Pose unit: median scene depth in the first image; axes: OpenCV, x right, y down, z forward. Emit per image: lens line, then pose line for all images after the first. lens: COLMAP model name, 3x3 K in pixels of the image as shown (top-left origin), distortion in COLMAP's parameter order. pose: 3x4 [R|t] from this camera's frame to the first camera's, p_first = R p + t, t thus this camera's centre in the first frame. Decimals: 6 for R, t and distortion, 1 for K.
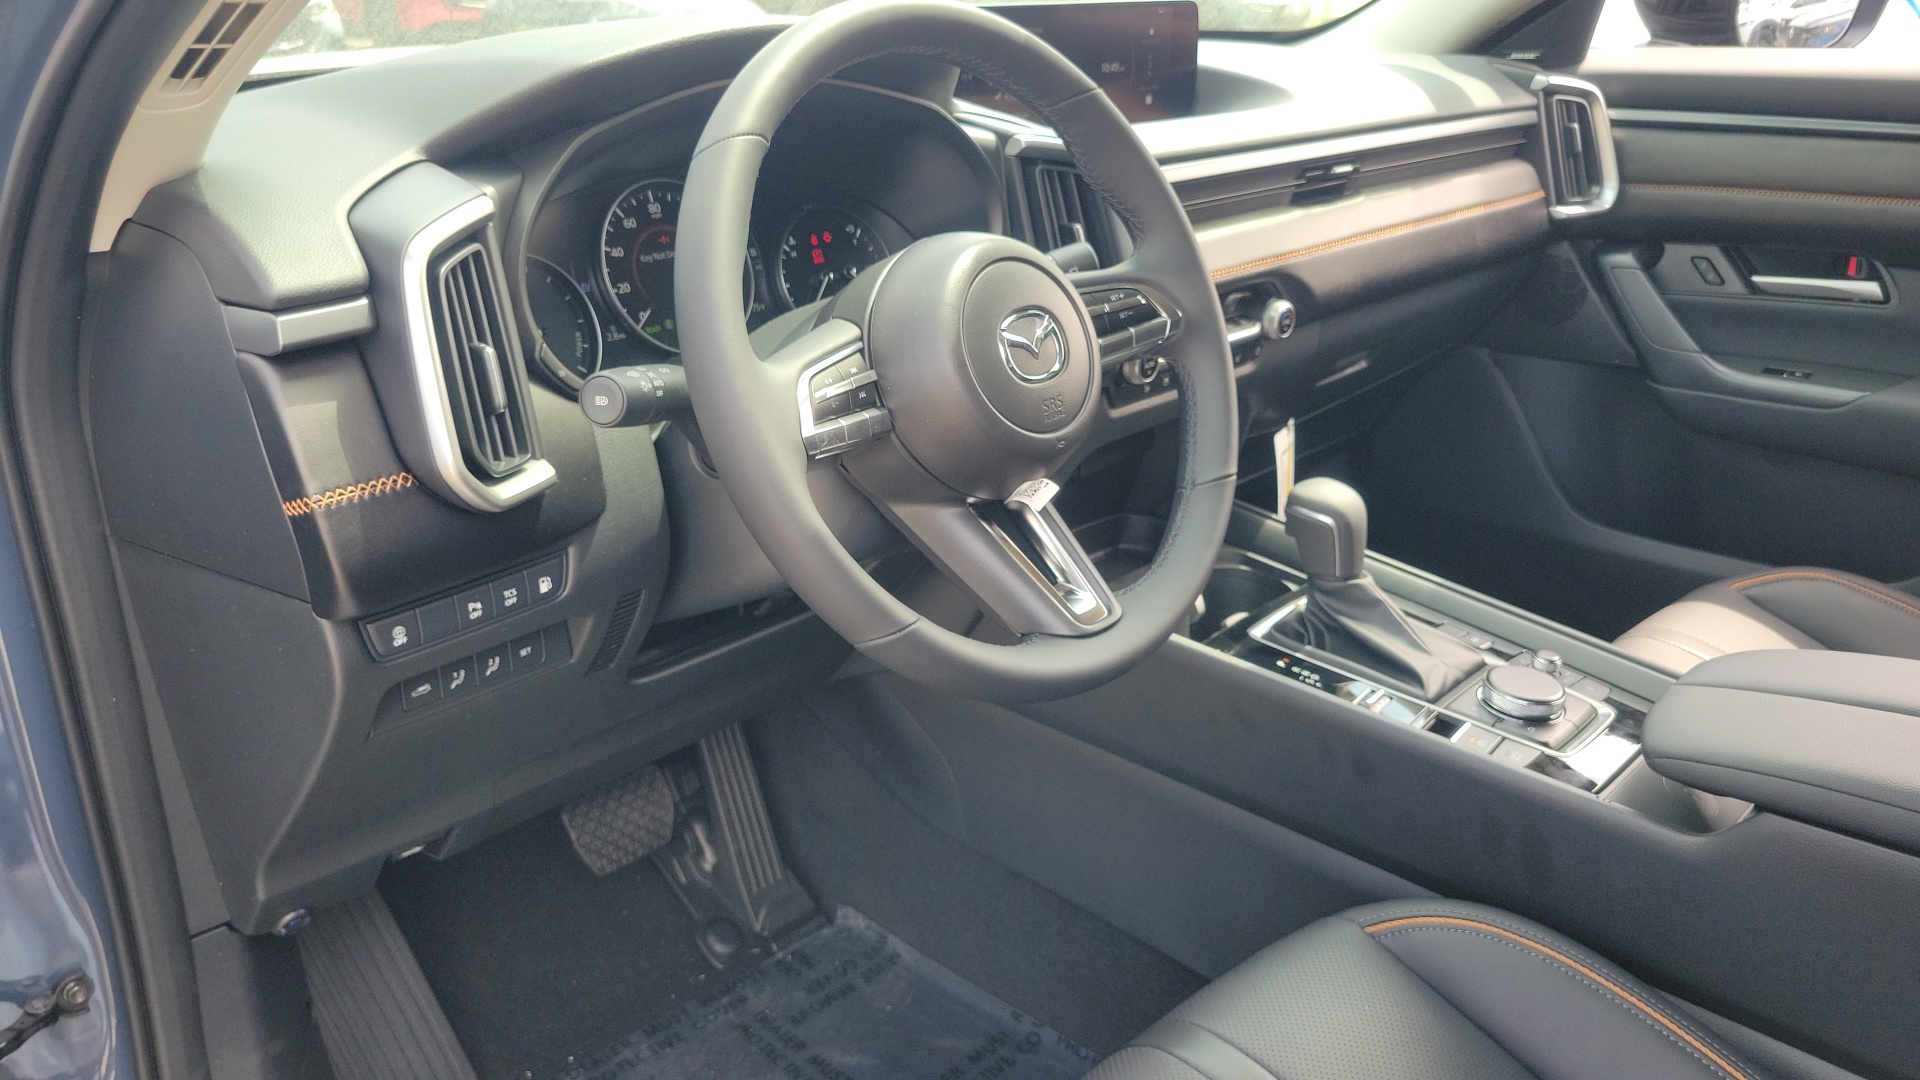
lens RADIAL K [[1475.3, 0, 945.3], [0, 1475.3, 509.5], [0, 0, 1]] dist [0.028413, -0.024096]
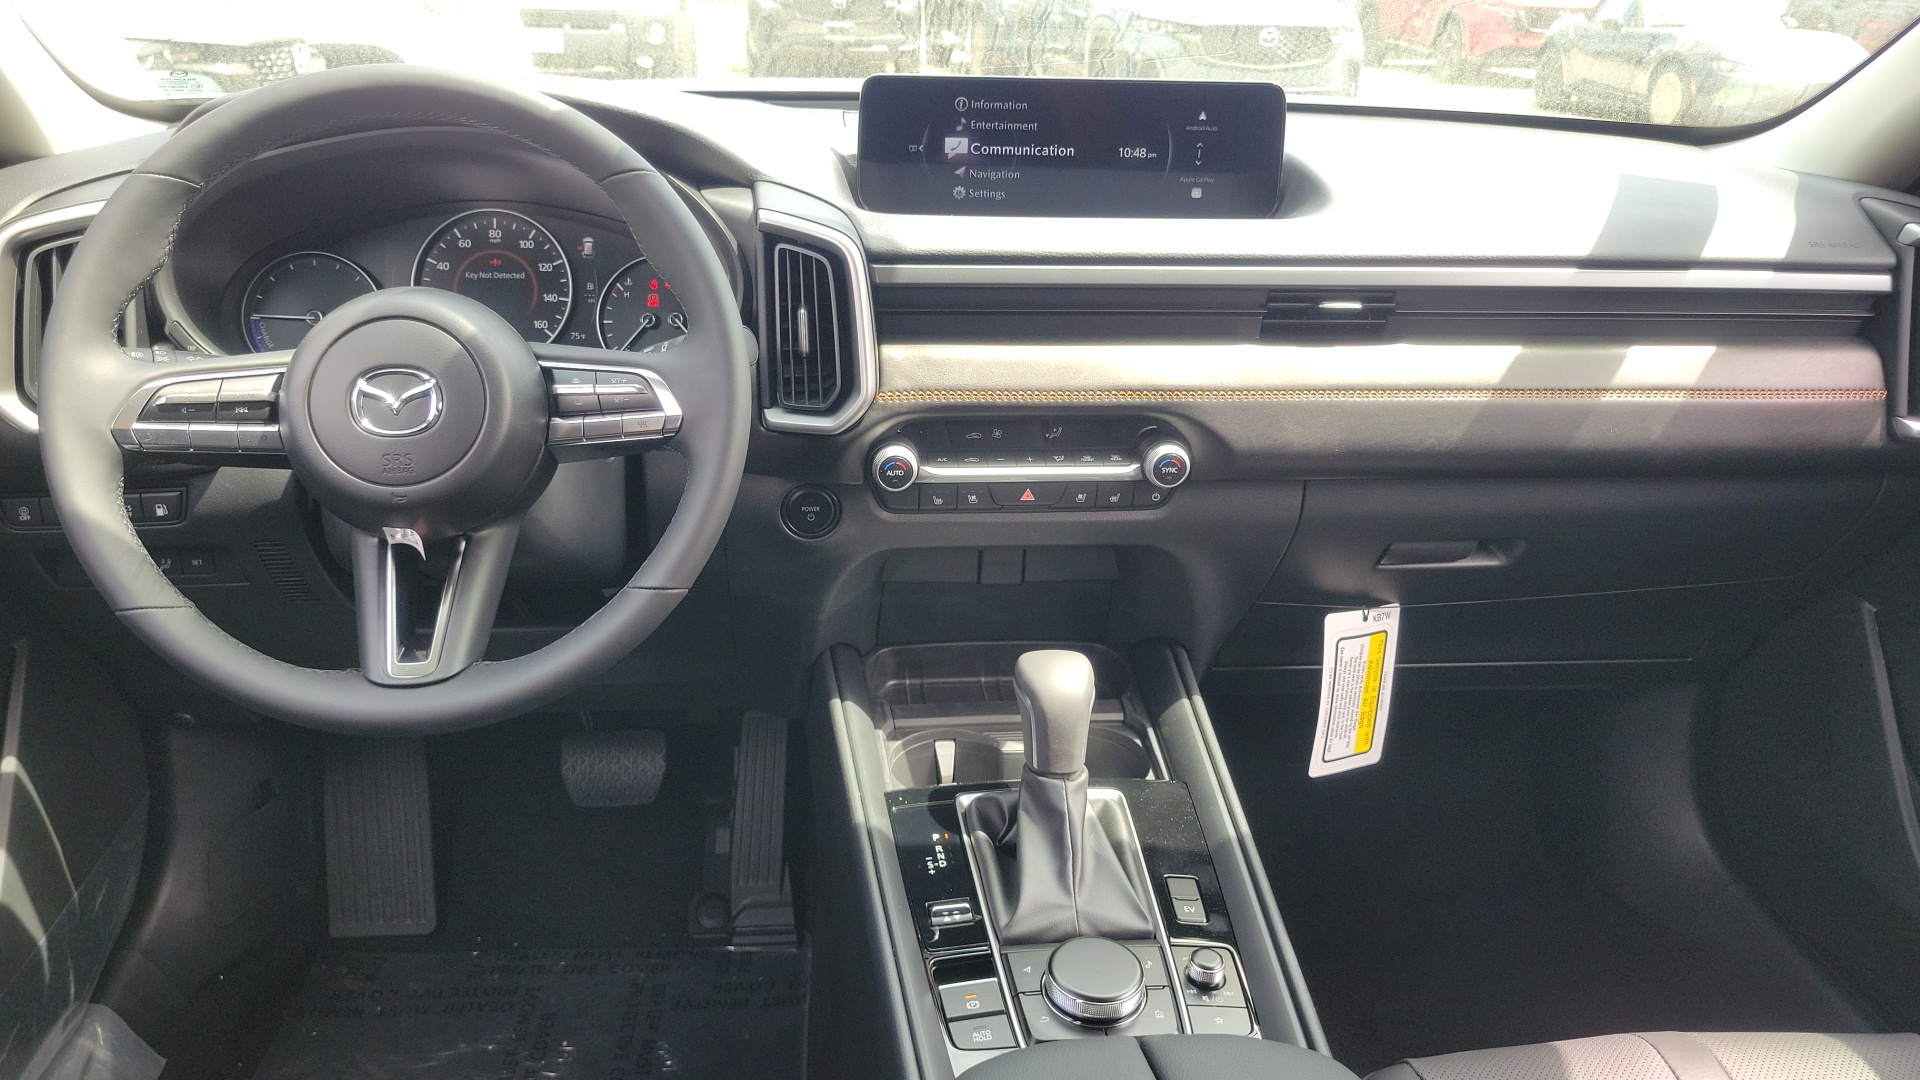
lens RADIAL K [[1475.3, 0, 962.1], [0, 1475.3, 526.6], [0, 0, 1]] dist [0.028413, -0.024096]
pose [[0.759360, 0.247531, -0.601748, 0.560256], [-0.248516, 0.965034, 0.083361, -0.116609], [0.601341, 0.086243, 0.794324, 0.225151]]
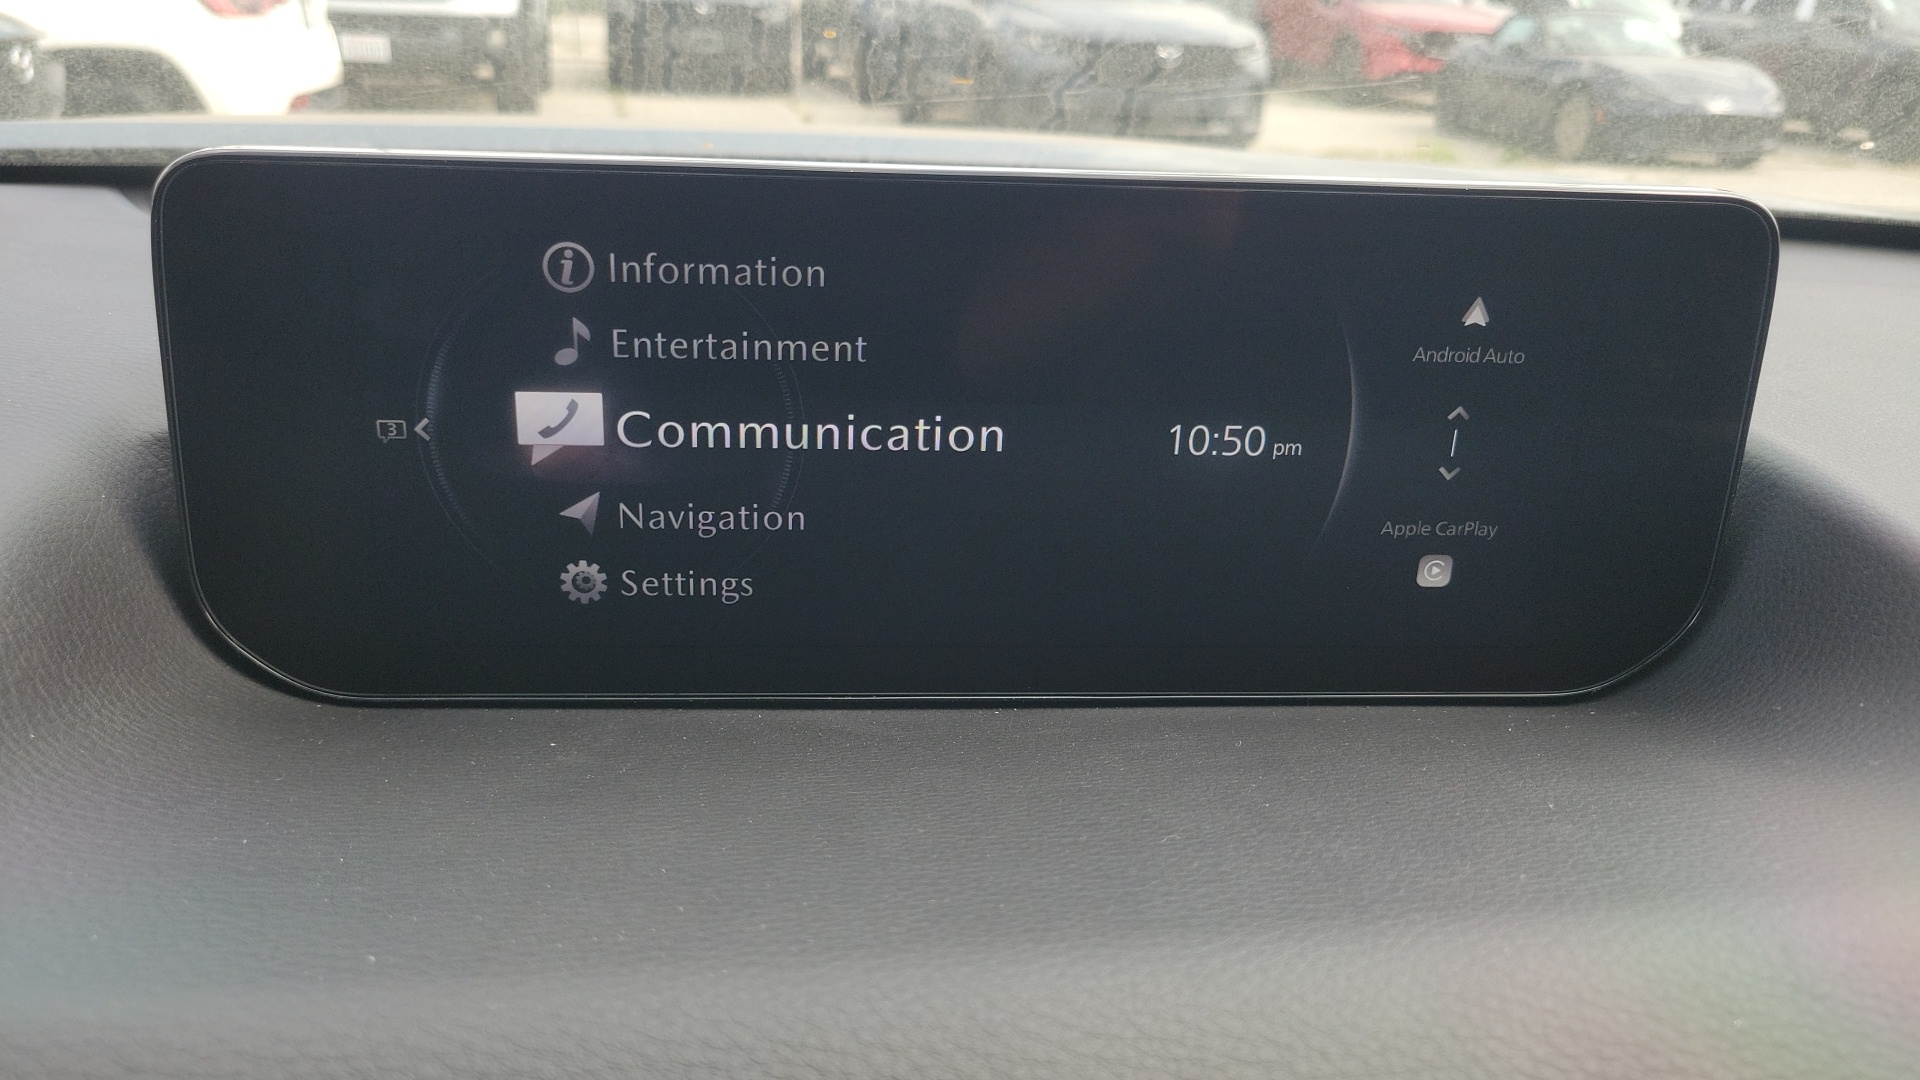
lens RADIAL K [[1475.3, 0, 949.5], [0, 1475.3, 528.1], [0, 0, 1]] dist [0.028413, -0.024096]
pose [[0.800527, 0.237074, -0.550411, 0.190661], [-0.246545, 0.967388, 0.058096, -0.258584], [0.546234, 0.089194, 0.832870, 0.695732]]
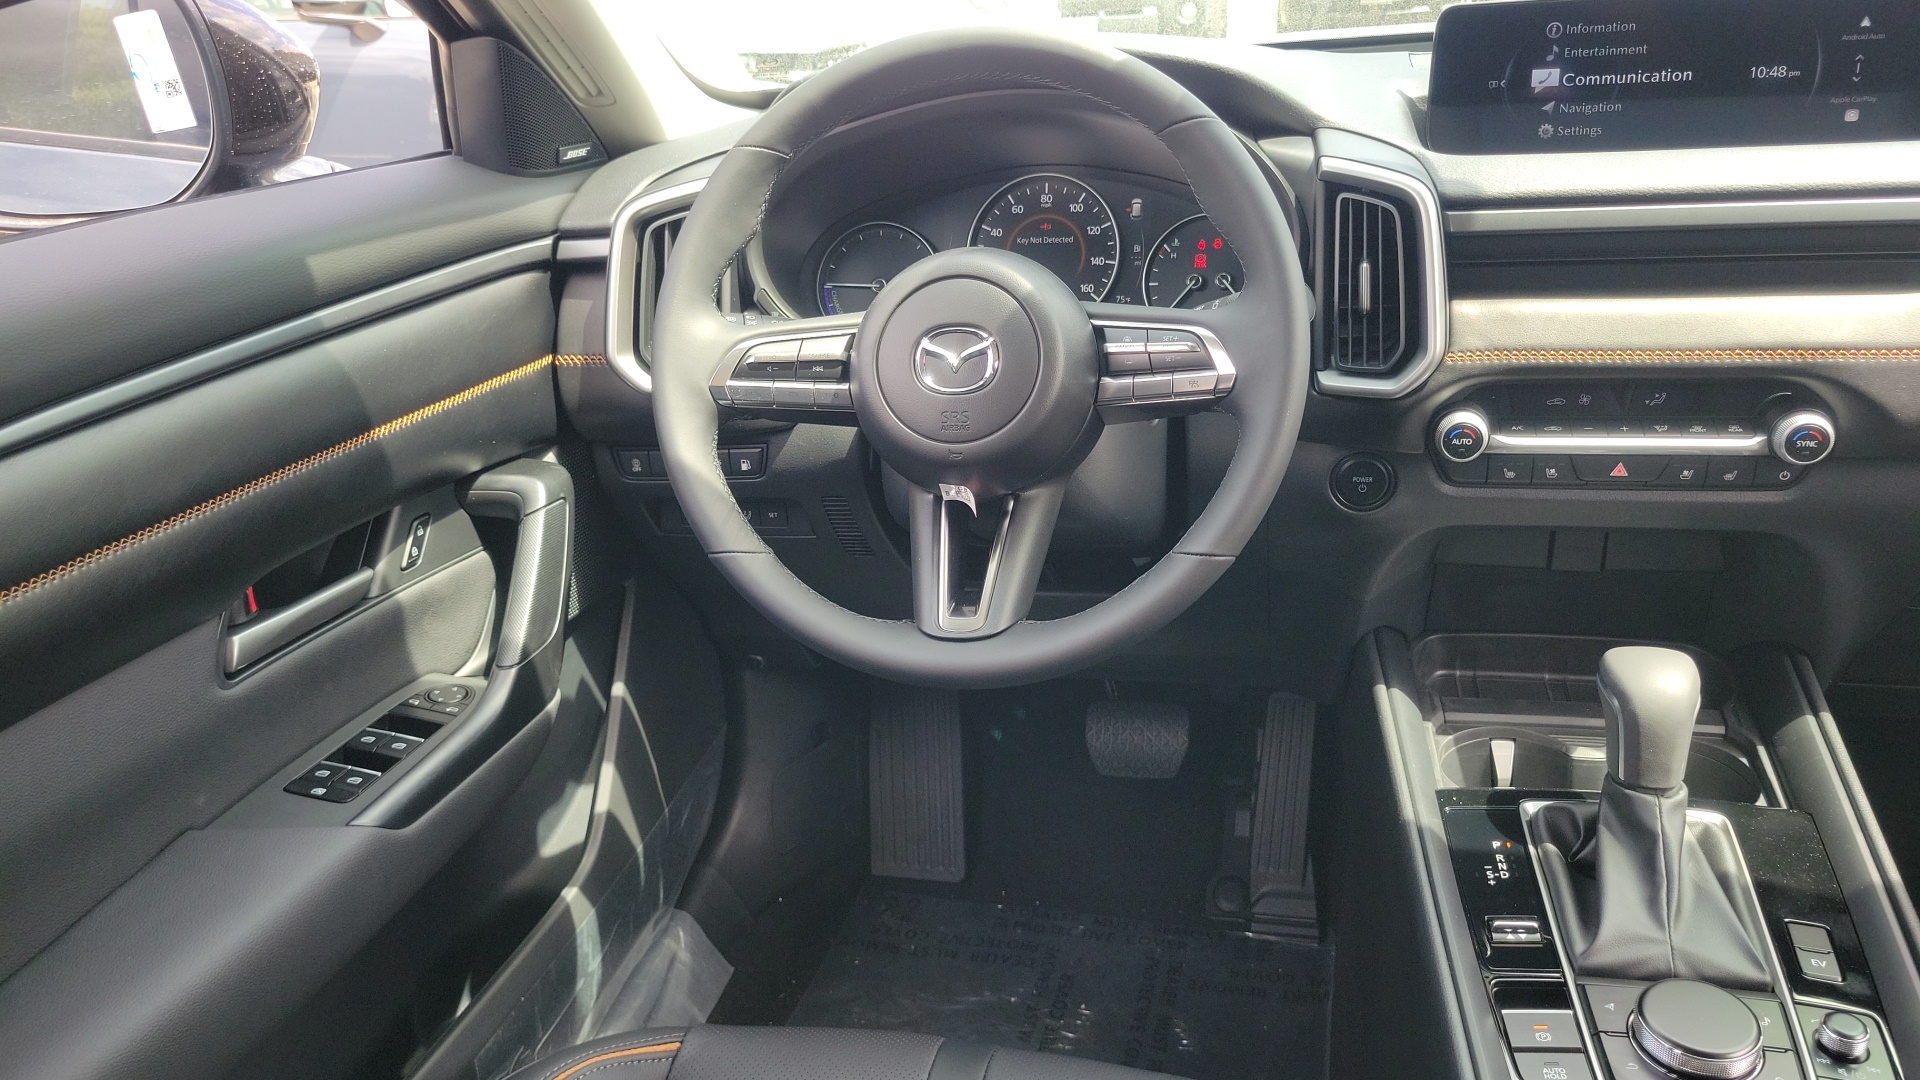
lens RADIAL K [[1475.3, 0, 957.0], [0, 1475.3, 540.4], [0, 0, 1]] dist [0.028413, -0.024096]
pose [[0.503891, 0.285396, -0.815256, 0.530729], [-0.236890, 0.953309, 0.187308, -0.102058], [0.830648, 0.098743, 0.547972, 0.233711]]
